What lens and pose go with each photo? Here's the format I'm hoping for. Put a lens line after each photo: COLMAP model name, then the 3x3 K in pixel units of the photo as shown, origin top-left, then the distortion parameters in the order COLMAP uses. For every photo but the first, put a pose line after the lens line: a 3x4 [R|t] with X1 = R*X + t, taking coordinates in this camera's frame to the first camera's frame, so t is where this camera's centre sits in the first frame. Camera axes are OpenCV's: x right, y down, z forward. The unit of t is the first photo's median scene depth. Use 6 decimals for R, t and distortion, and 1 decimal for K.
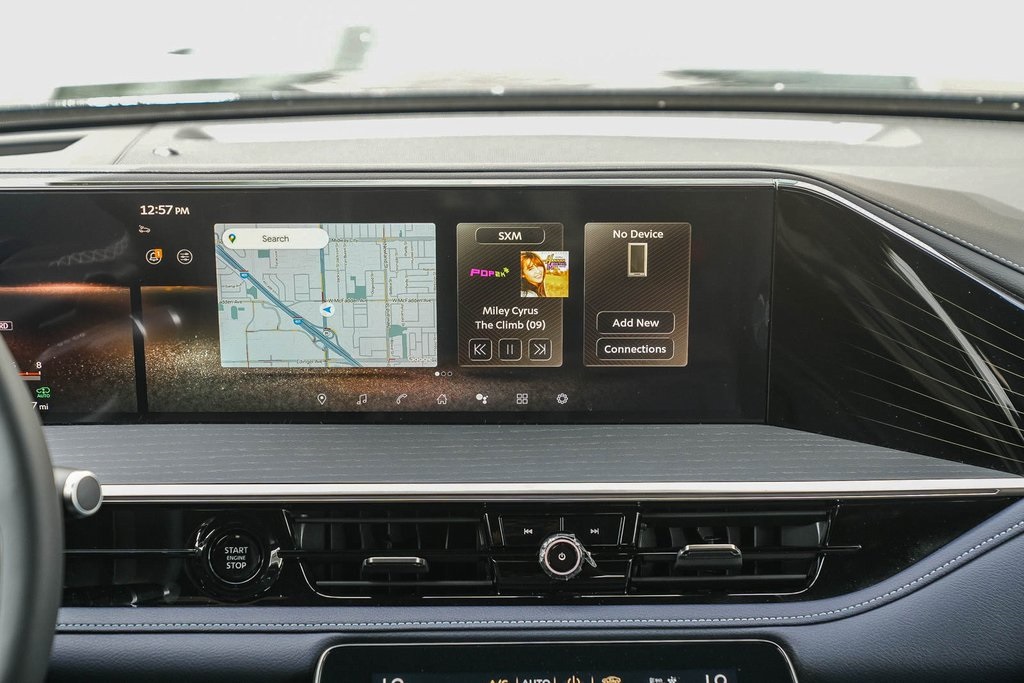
lens RADIAL K [[2007.3, 0, 485.9], [0, 2007.3, 340.4], [0, 0, 1]] dist [-0.069517, 0.000000]
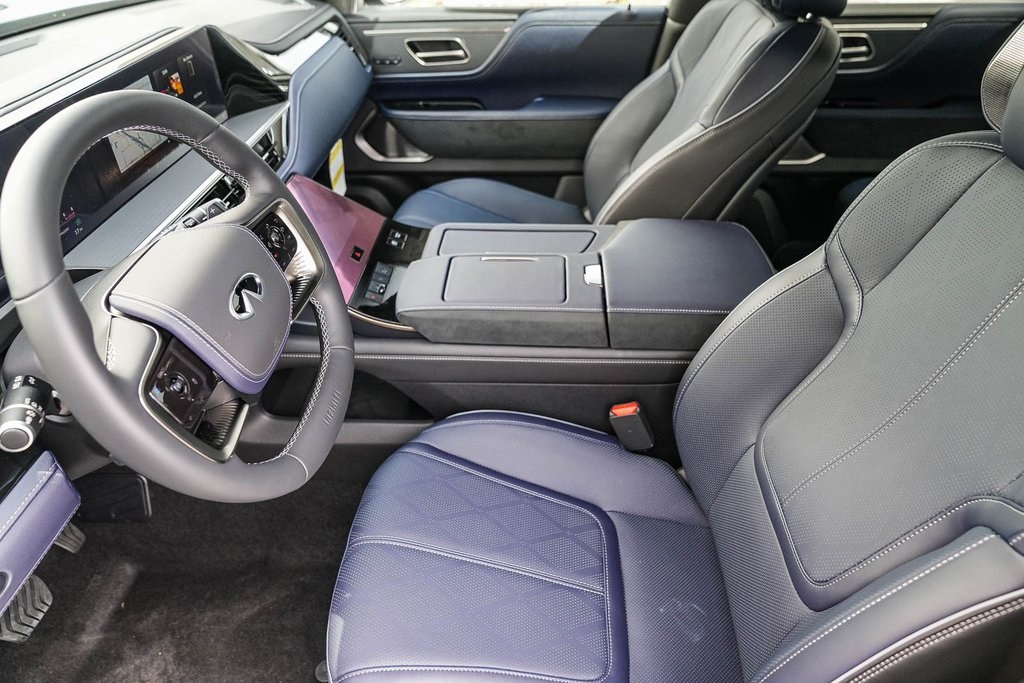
lens RADIAL K [[676.9, 0, 506.8], [0, 676.9, 344.6], [0, 0, 1]] dist [-0.001249, 0.010449]
pose [[0.076694, -0.598177, 0.797685, -0.805169], [0.329897, 0.770204, 0.545851, -0.108072], [-0.940896, 0.221290, 0.256407, 0.457760]]
